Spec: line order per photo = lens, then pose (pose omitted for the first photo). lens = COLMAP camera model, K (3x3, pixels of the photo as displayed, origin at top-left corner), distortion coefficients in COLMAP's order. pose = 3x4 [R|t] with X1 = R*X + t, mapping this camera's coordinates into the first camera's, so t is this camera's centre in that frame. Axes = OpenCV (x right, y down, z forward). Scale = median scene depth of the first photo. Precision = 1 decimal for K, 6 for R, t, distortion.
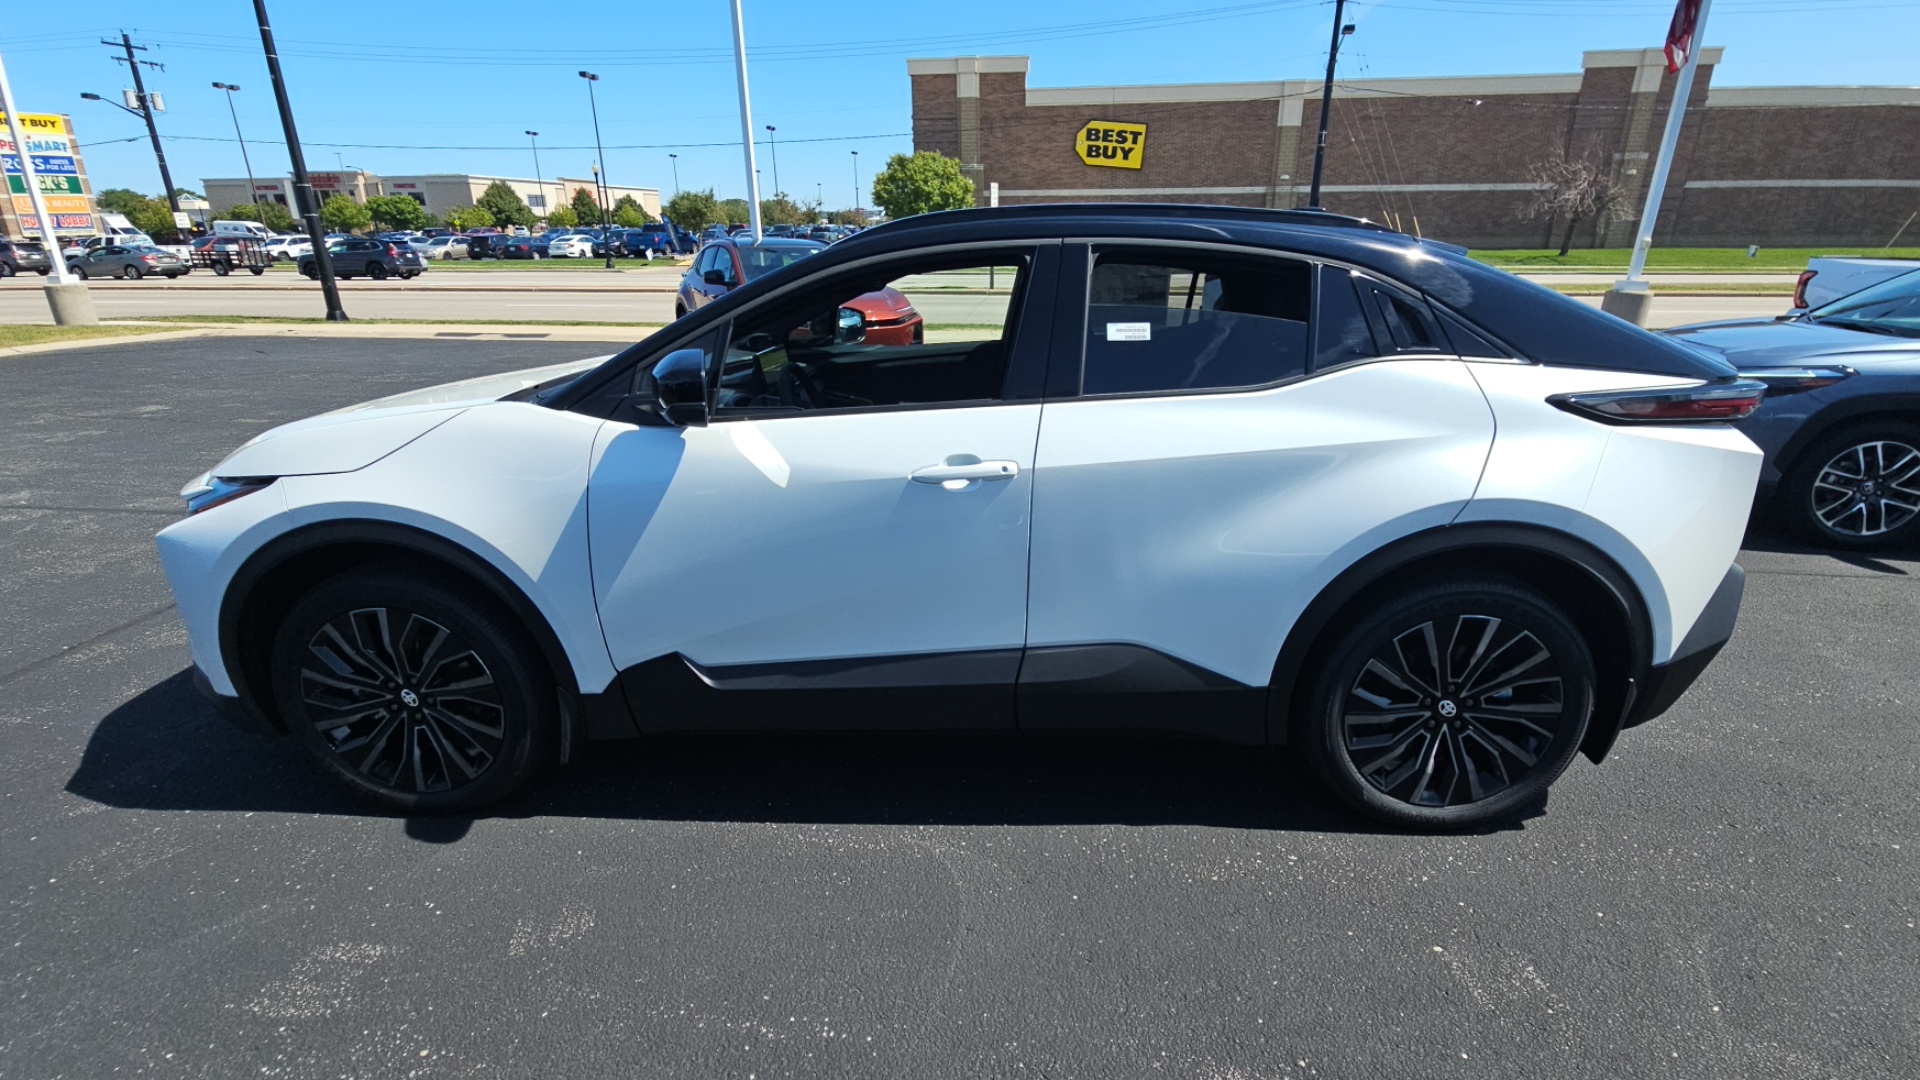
lens RADIAL K [[862.0, 0, 977.5], [0, 862.0, 534.9], [0, 0, 1]] dist [0.007583, -0.006619]
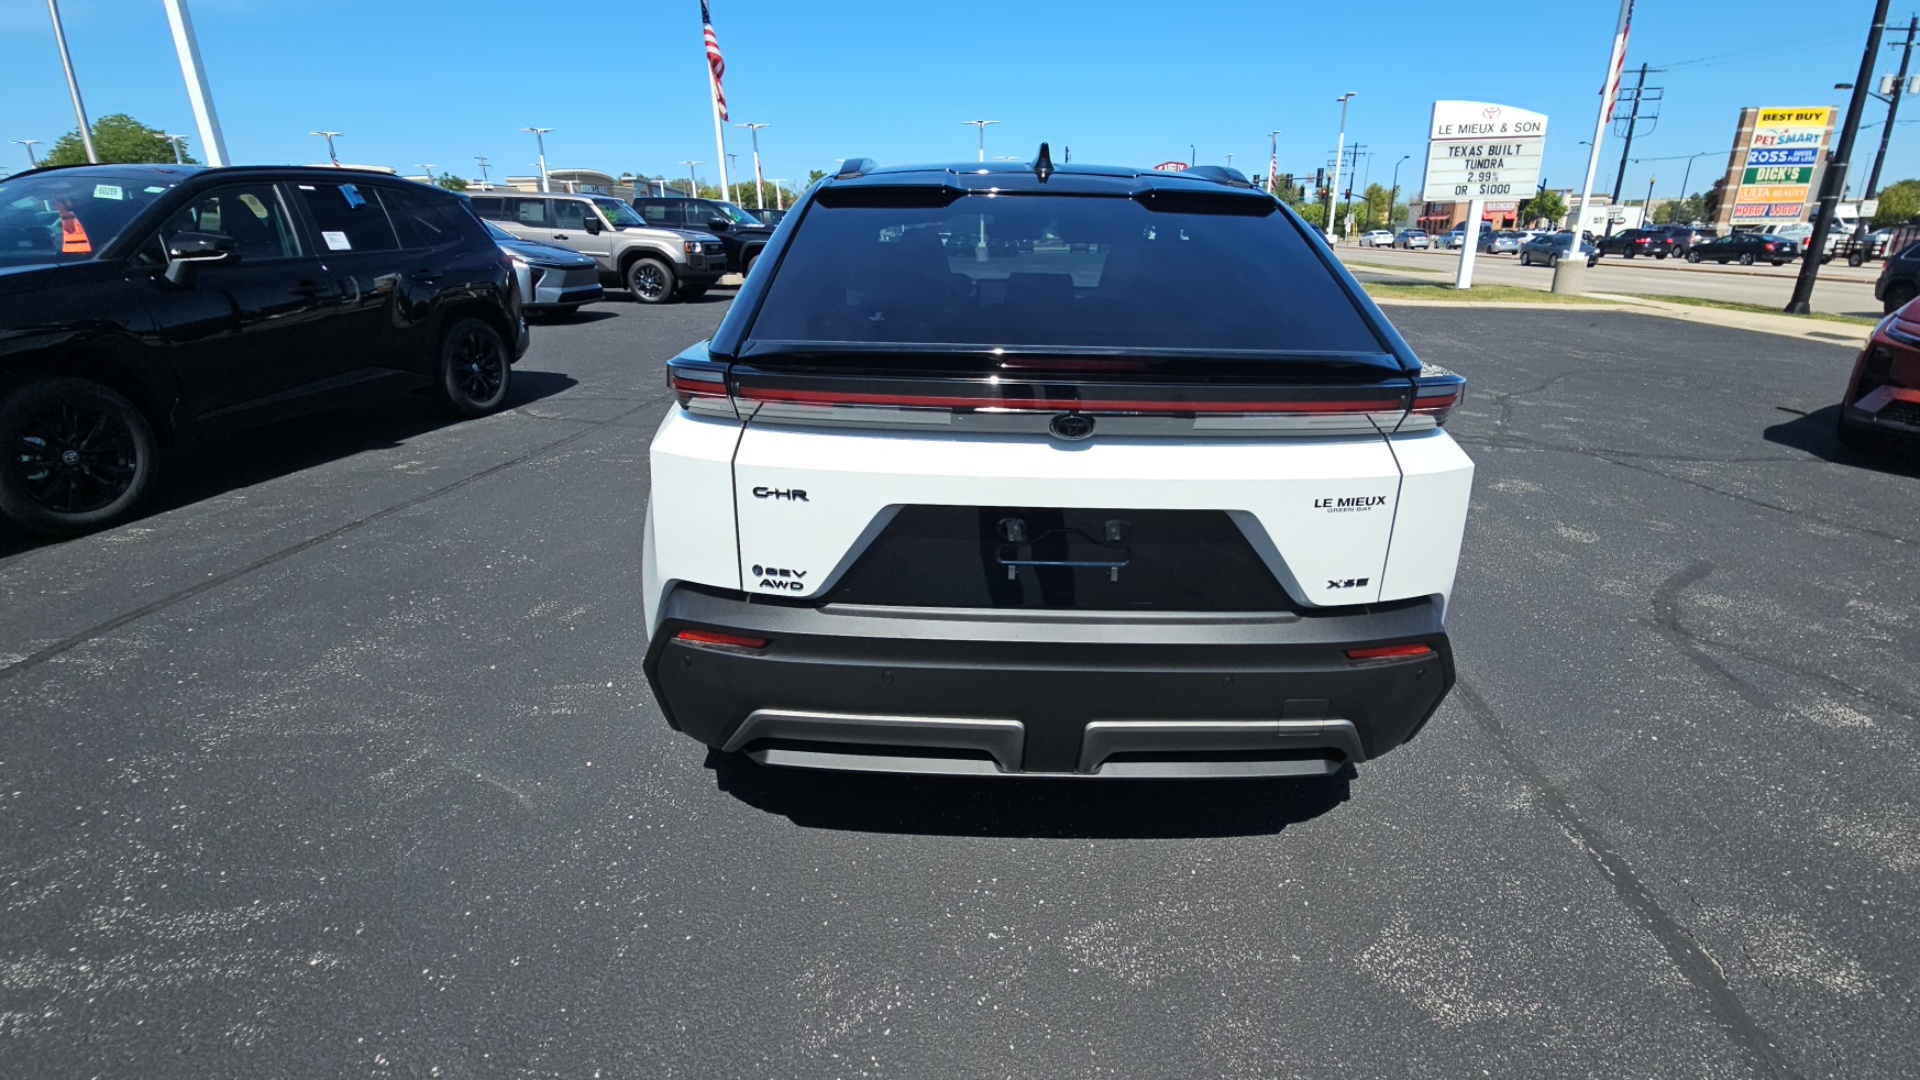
lens RADIAL K [[862.0, 0, 978.0], [0, 862.0, 536.9], [0, 0, 1]] dist [0.007583, -0.006619]
pose [[0.020622, 0.337736, -0.941015, 0.477530], [-0.326679, 0.891829, 0.312924, -0.101948], [0.944910, 0.300956, 0.128723, 0.346168]]
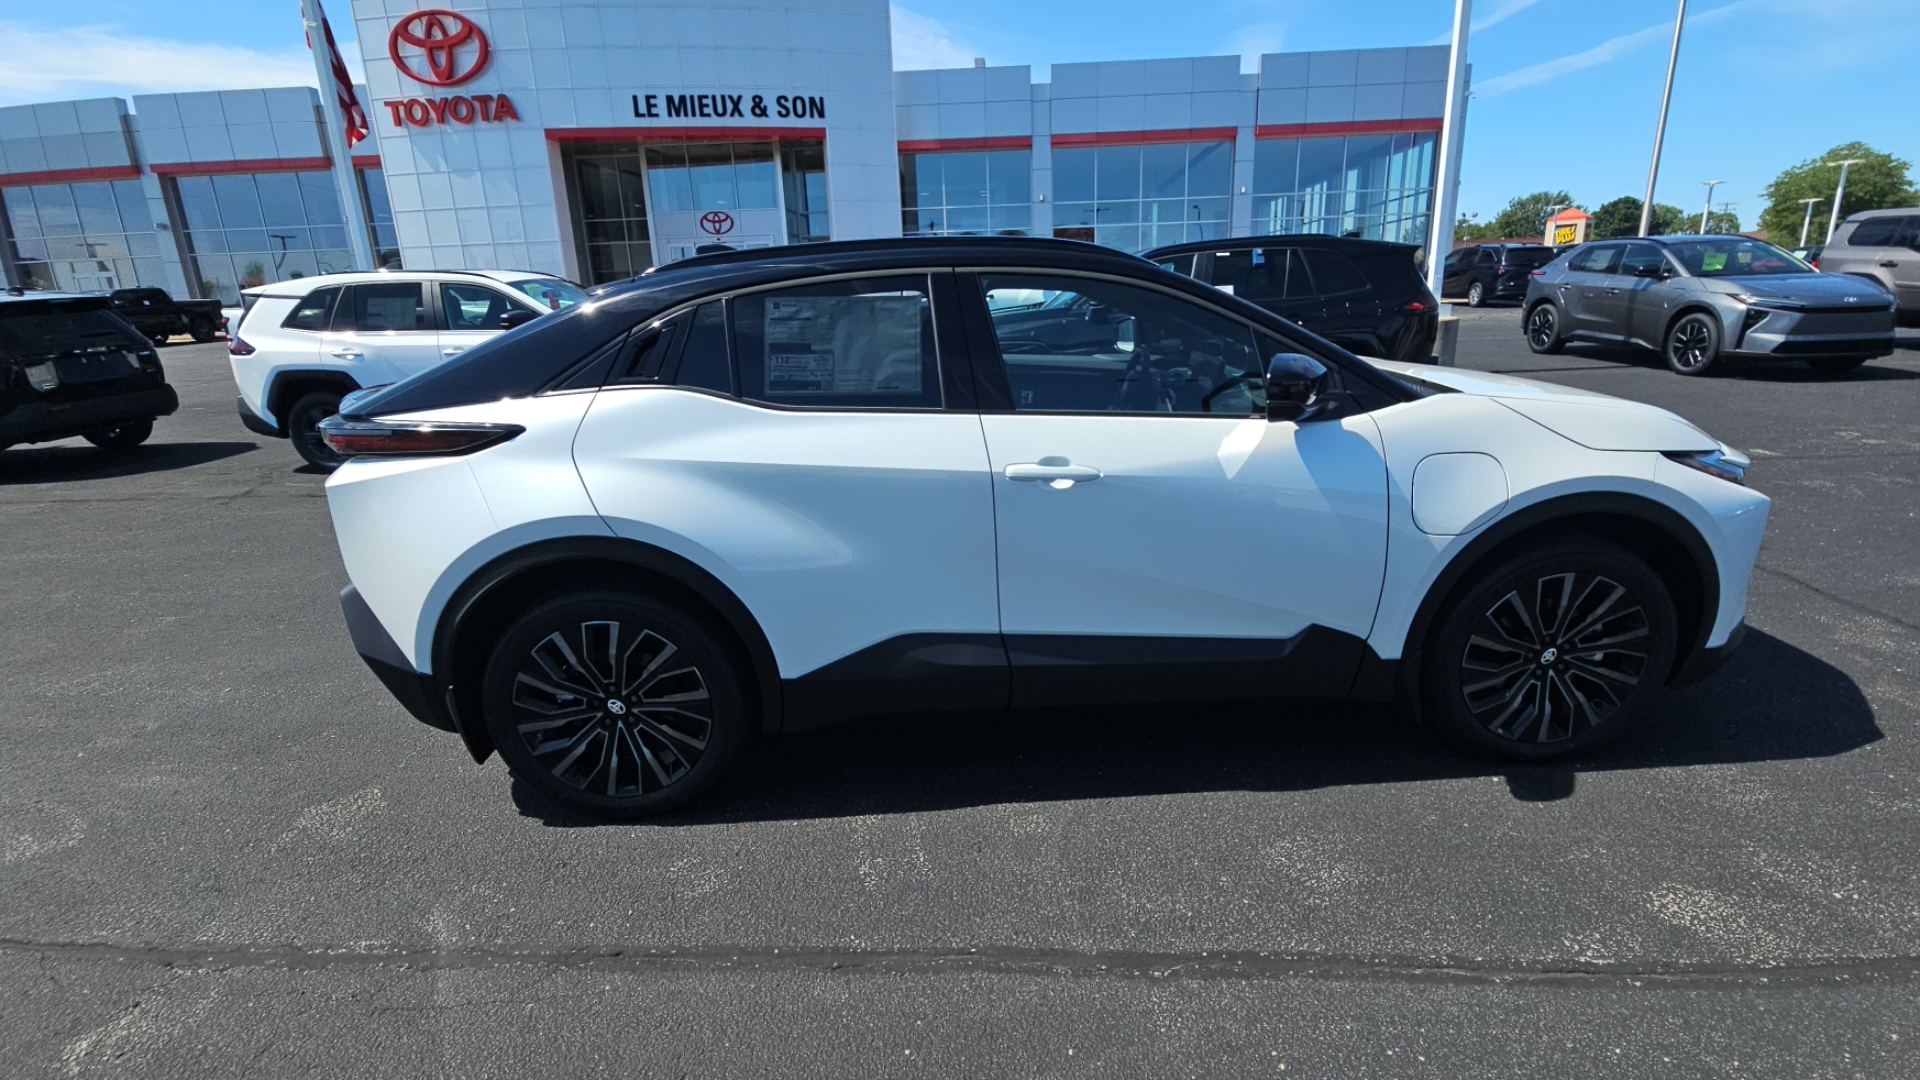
lens RADIAL K [[862.0, 0, 980.1], [0, 862.0, 537.0], [0, 0, 1]] dist [0.007583, -0.006619]
pose [[-0.996963, 0.056222, -0.053895, 0.050661], [0.015061, 0.818122, 0.574847, -0.253797], [0.076412, 0.572289, -0.816484, 0.772491]]
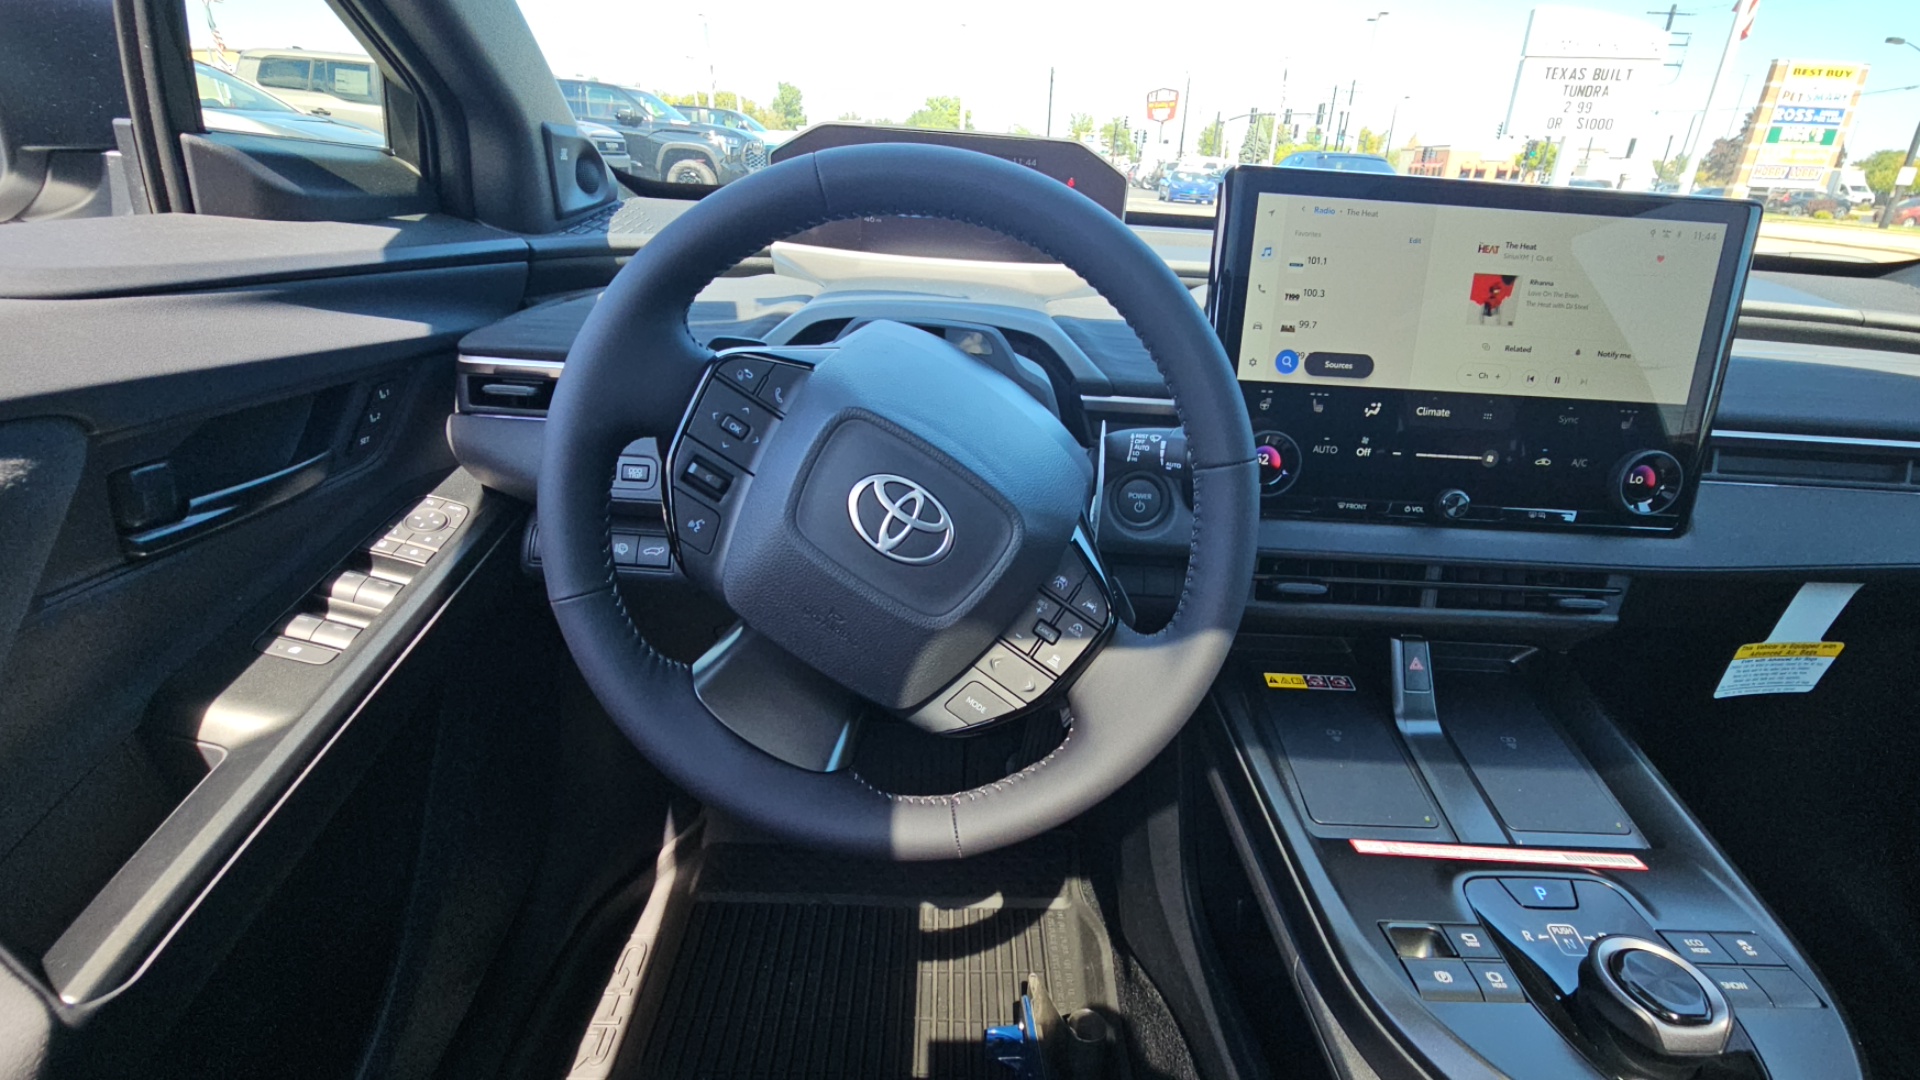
lens RADIAL K [[862.0, 0, 983.2], [0, 862.0, 546.5], [0, 0, 1]] dist [0.007583, -0.006619]
pose [[0.052594, 0.414848, -0.908369, -0.004397], [-0.369436, 0.853175, 0.368251, -0.066224], [0.927767, 0.316216, 0.198132, 0.342365]]
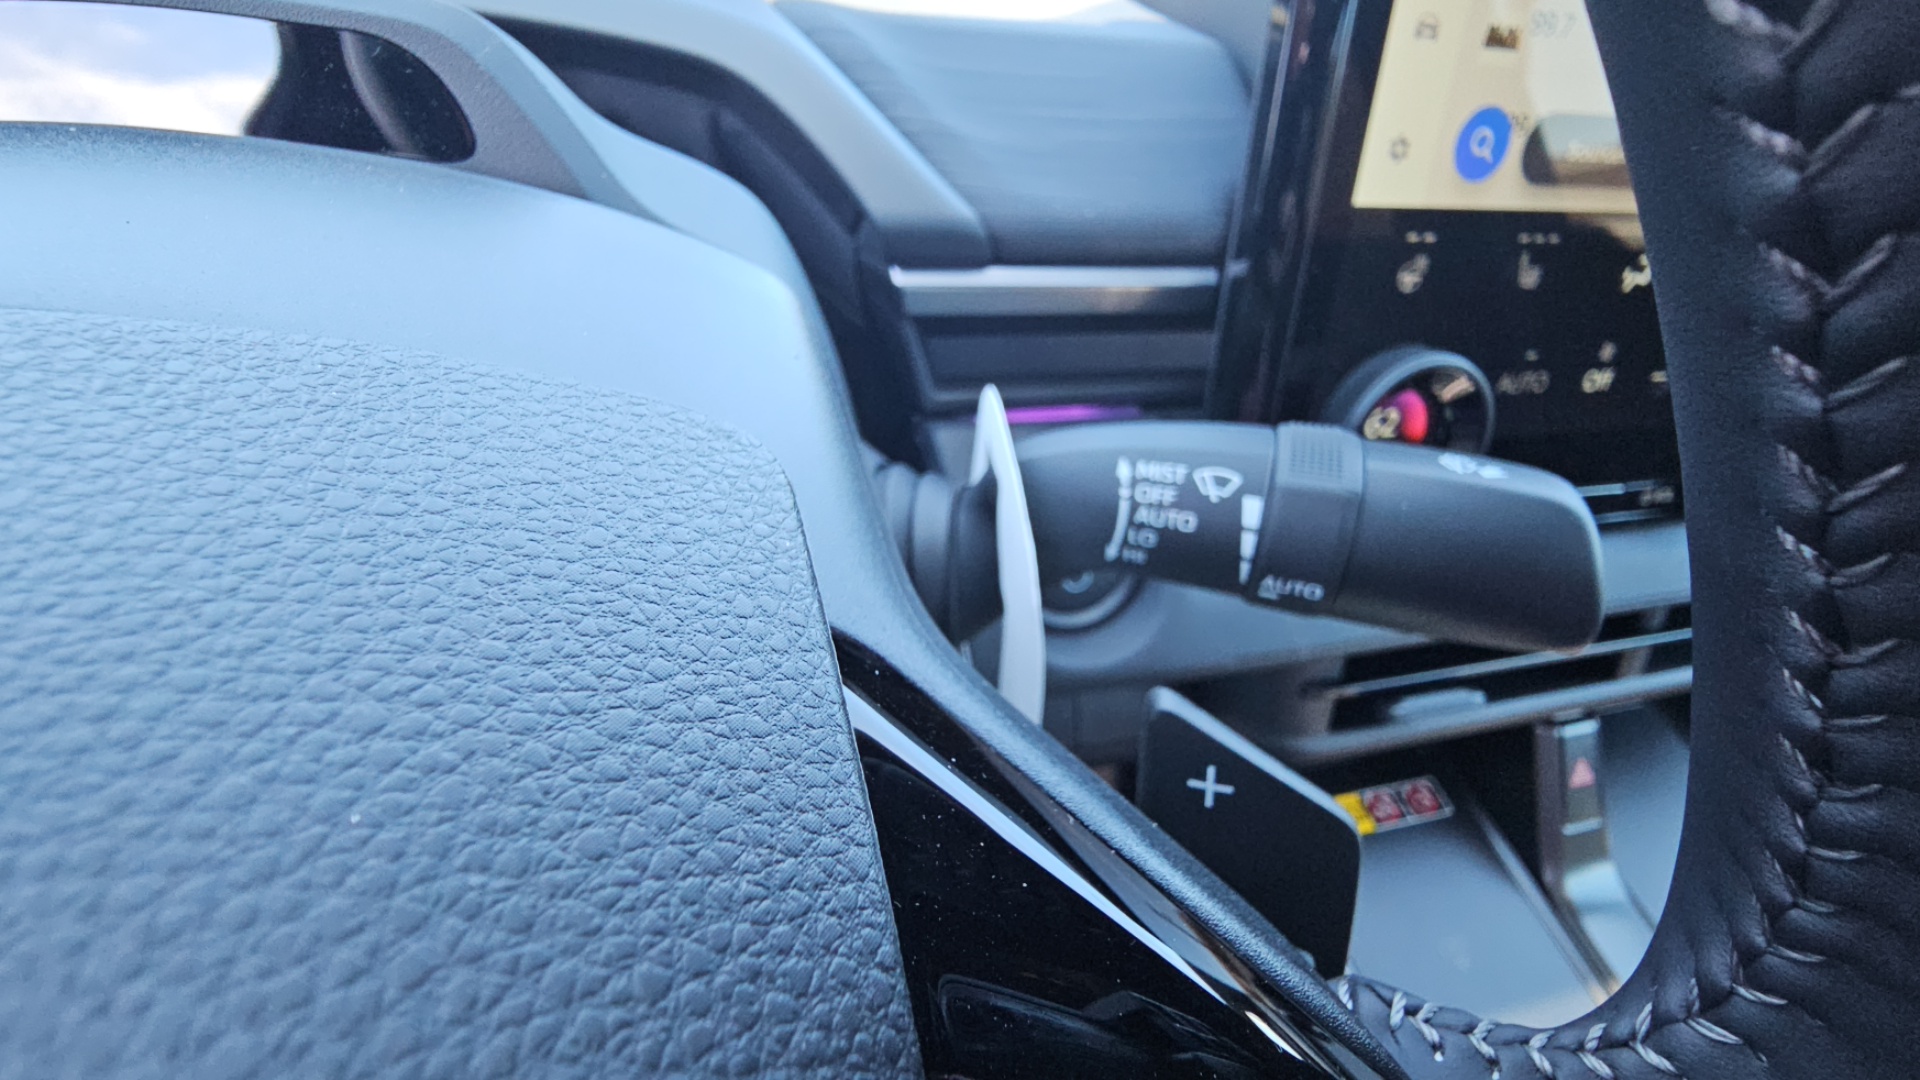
lens RADIAL K [[862.0, 0, 960.7], [0, 862.0, 532.9], [0, 0, 1]] dist [0.007583, -0.006619]
pose [[0.304047, 0.605615, -0.735382, -0.061546], [-0.391329, 0.783191, 0.483191, -0.058725], [0.868572, 0.140863, 0.475121, 0.353480]]
